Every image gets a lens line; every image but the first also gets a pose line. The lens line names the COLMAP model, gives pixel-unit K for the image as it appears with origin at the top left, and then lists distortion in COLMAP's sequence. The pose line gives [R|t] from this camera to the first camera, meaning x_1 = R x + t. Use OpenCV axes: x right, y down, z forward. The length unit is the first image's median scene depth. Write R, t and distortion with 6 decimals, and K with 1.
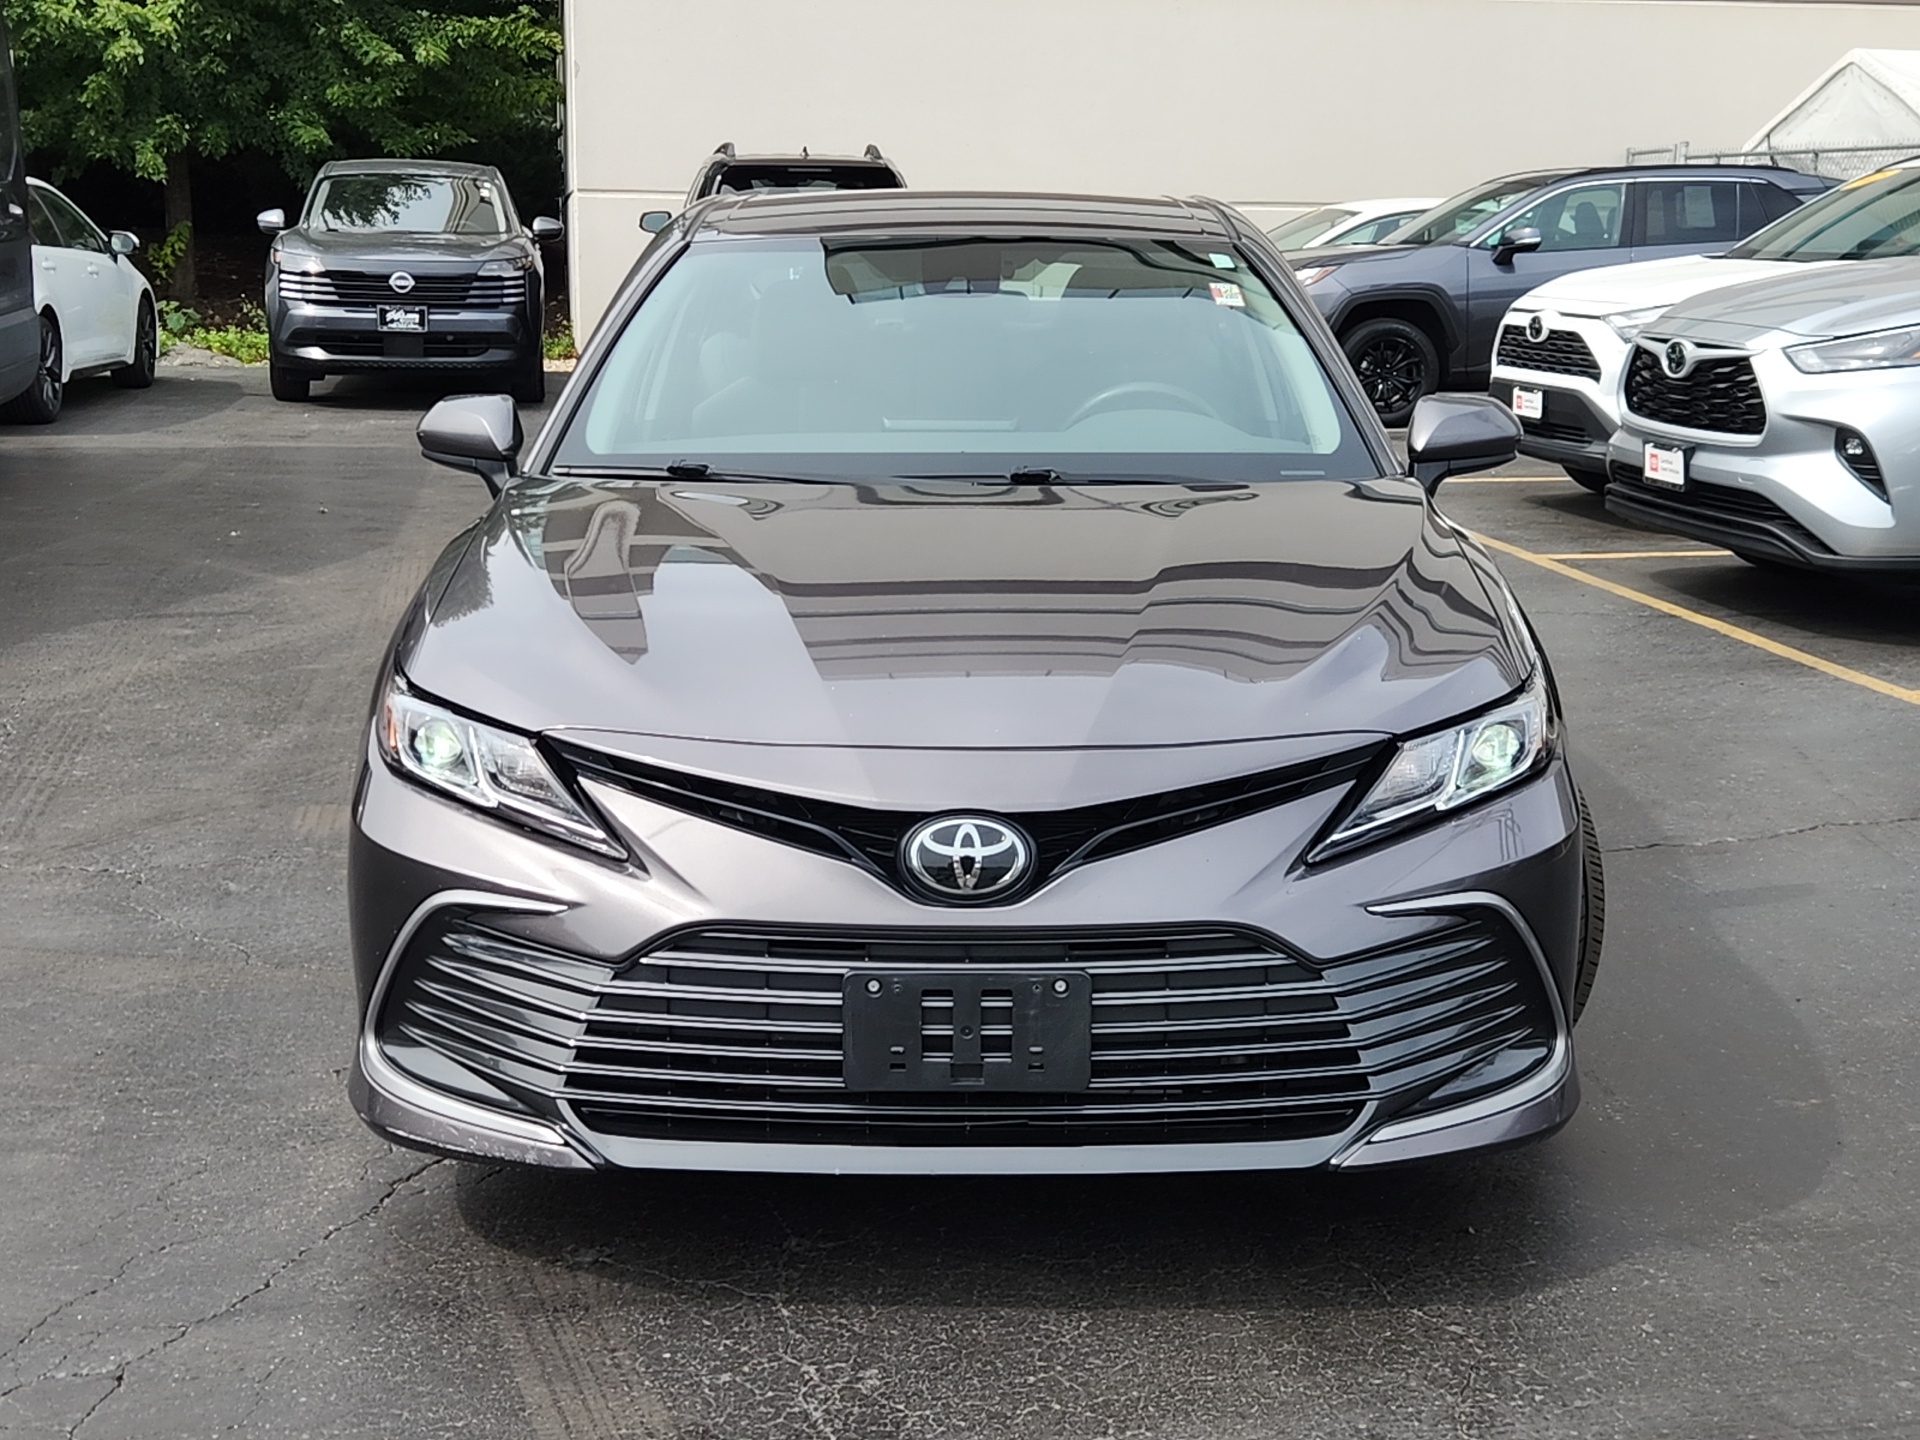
lens RADIAL K [[2473.4, 0, 960.0], [0, 2473.4, 720.0], [0, 0, 1]] dist [0.091438, -0.107568]
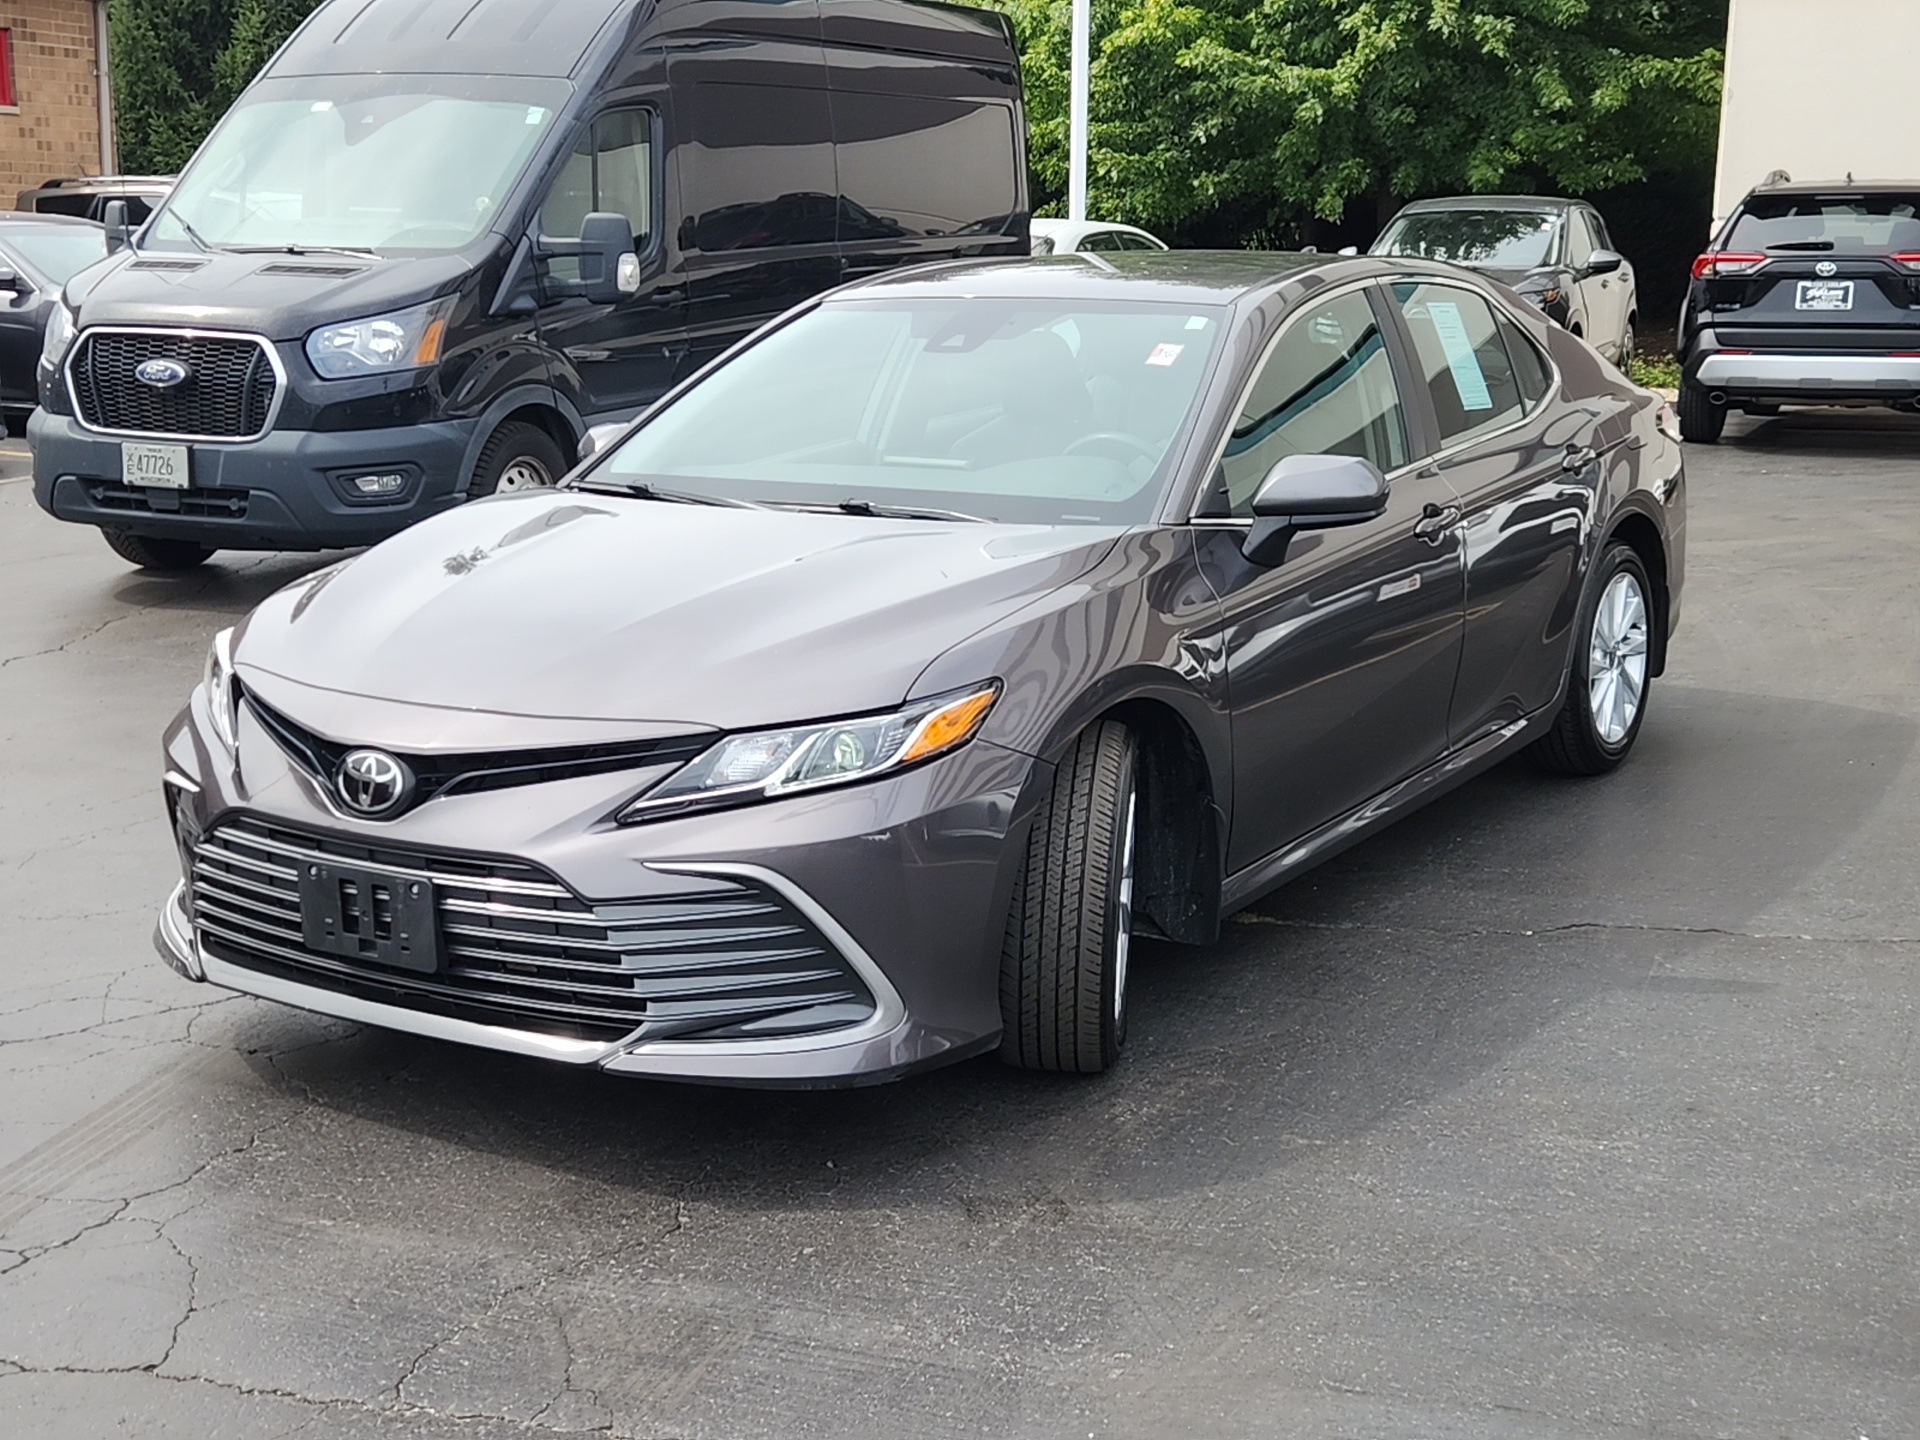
lens RADIAL K [[2473.4, 0, 960.0], [0, 2473.4, 720.0], [0, 0, 1]] dist [0.091438, -0.107568]
pose [[0.839180, 0.098597, -0.534842, 0.941306], [-0.103294, 0.994424, 0.021250, -0.036831], [0.533955, 0.037413, 0.844685, 0.044641]]
